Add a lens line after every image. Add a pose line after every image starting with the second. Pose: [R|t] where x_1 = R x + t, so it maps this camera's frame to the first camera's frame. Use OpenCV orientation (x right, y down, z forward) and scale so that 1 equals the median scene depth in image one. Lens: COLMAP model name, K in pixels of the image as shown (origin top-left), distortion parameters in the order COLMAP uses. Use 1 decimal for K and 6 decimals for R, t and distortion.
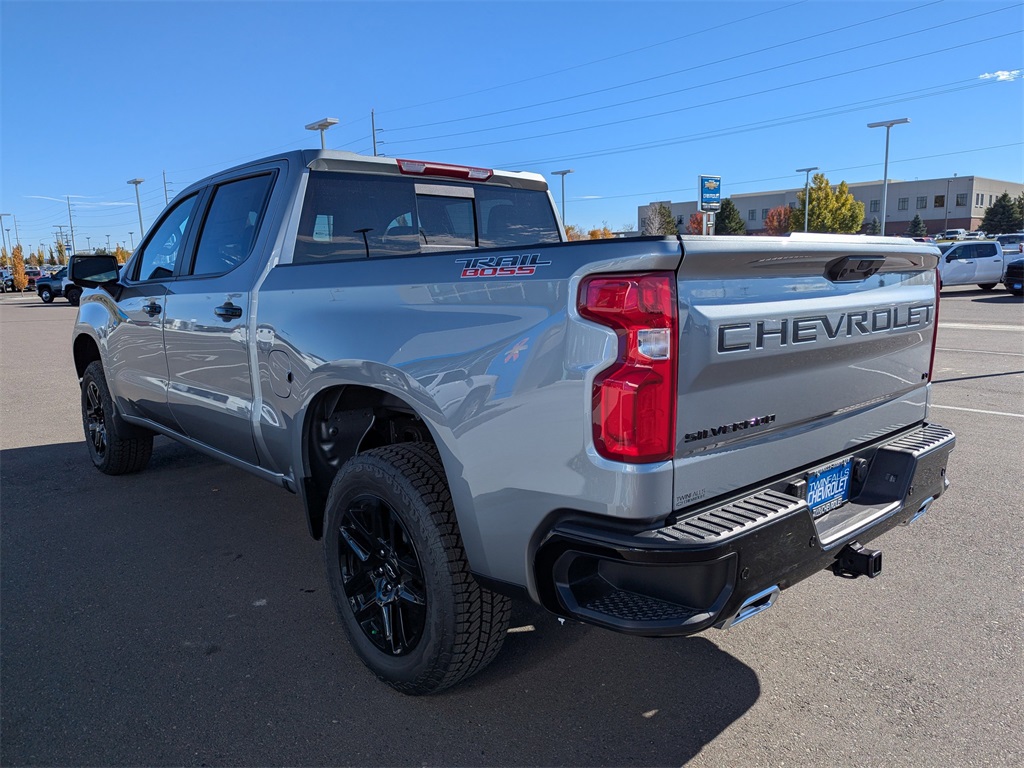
lens RADIAL K [[725.1, 0, 504.5], [0, 725.1, 383.2], [0, 0, 1]] dist [0.040900, -0.027144]
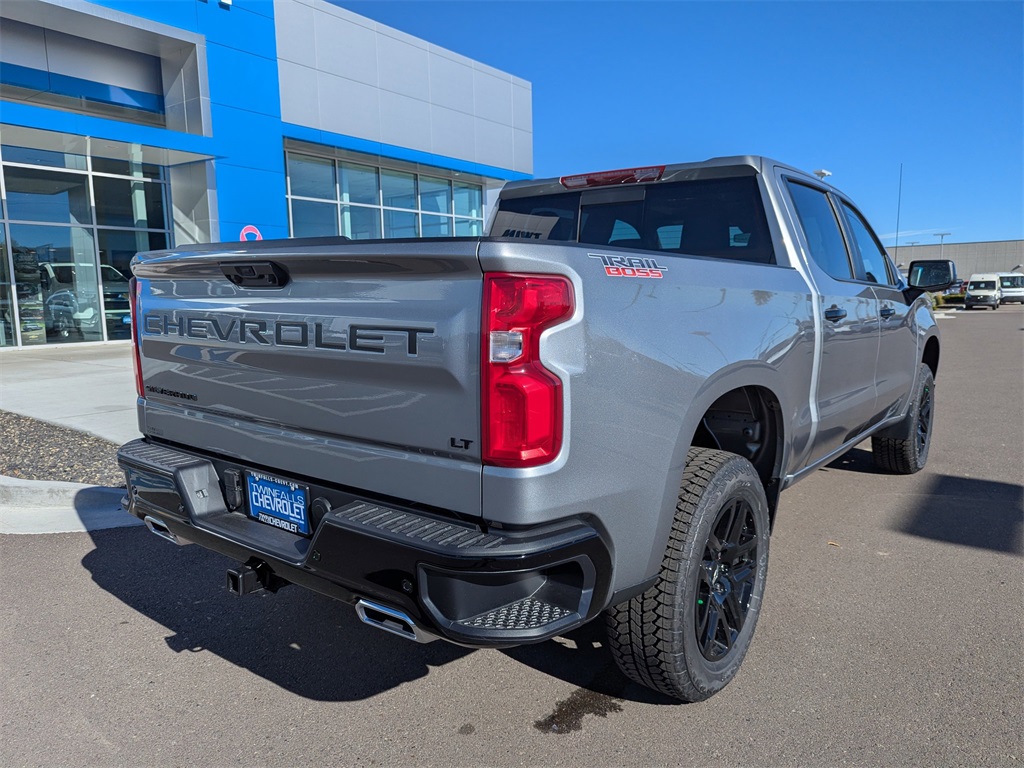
lens RADIAL K [[725.1, 0, 516.4], [0, 725.1, 382.8], [0, 0, 1]] dist [0.040900, -0.027144]
pose [[0.206008, 0.144145, -0.967875, 1.482865], [-0.155530, 0.981341, 0.113047, -0.176540], [0.966111, 0.127245, 0.224583, 1.120809]]
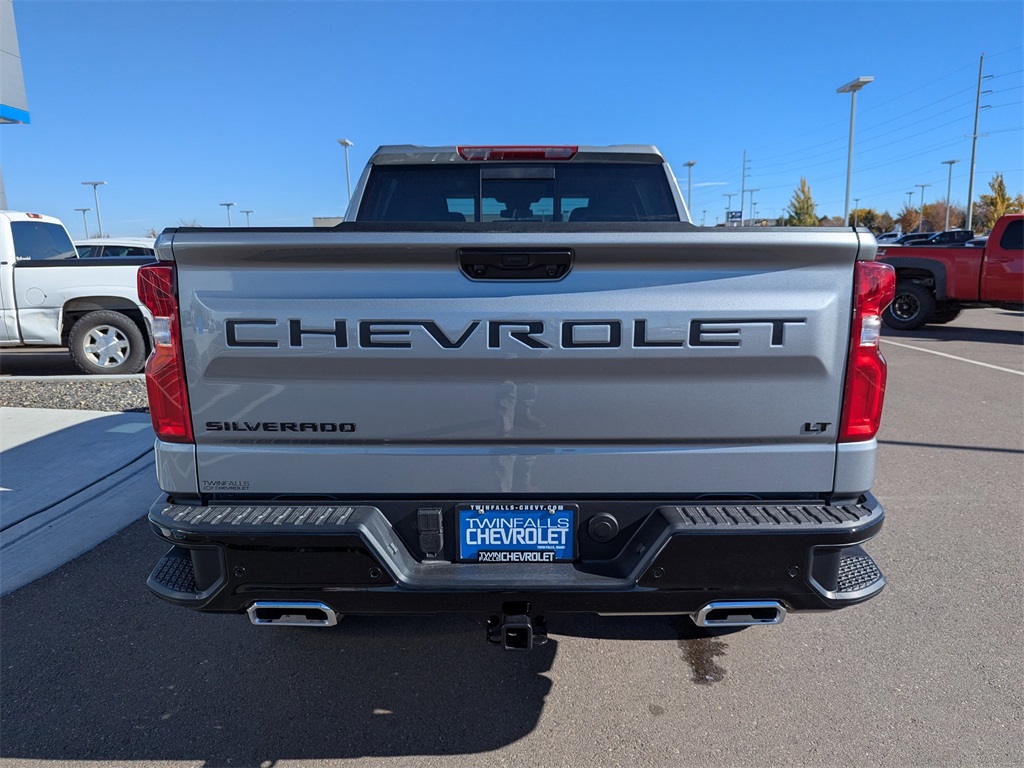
lens RADIAL K [[725.1, 0, 514.4], [0, 725.1, 399.3], [0, 0, 1]] dist [0.040900, -0.027144]
pose [[0.749891, 0.142923, -0.645939, 0.991663], [-0.108560, 0.989734, 0.092962, -0.084271], [0.652594, 0.000412, 0.757708, 0.400496]]
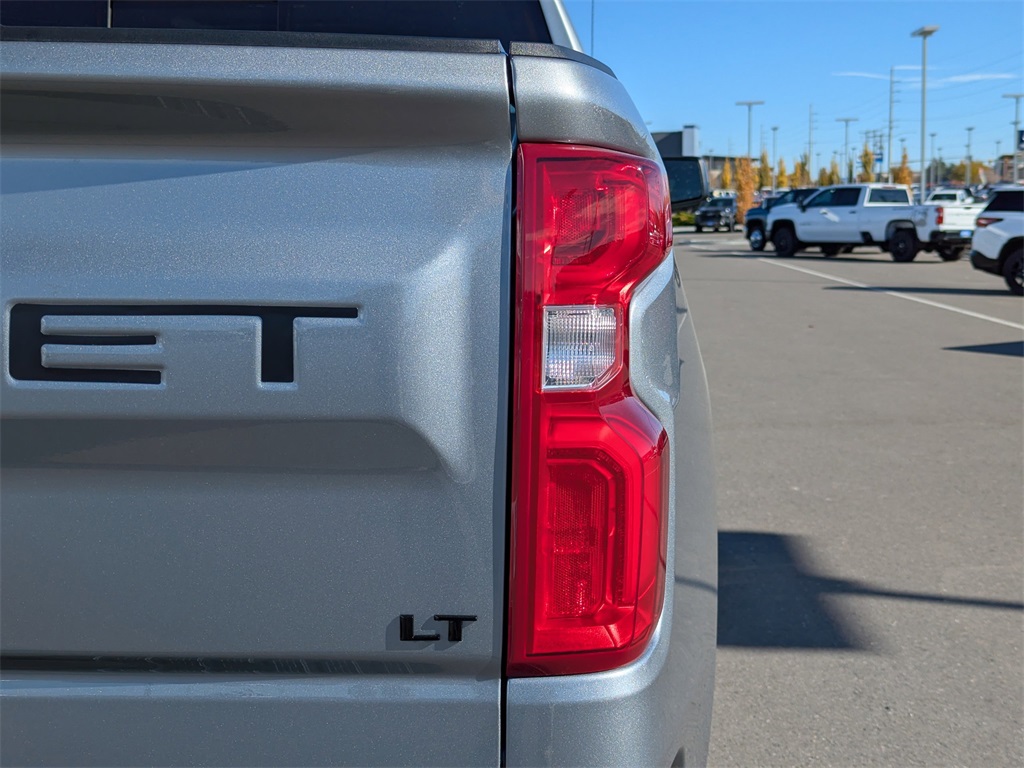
lens RADIAL K [[1449.8, 0, 517.6], [0, 1449.8, 385.5], [0, 0, 1]] dist [0.080689, 0.000000]
pose [[0.714914, 0.107583, -0.690886, 1.116105], [-0.127014, 0.991635, 0.022983, -0.122593], [0.687579, 0.071322, 0.722598, 0.861427]]
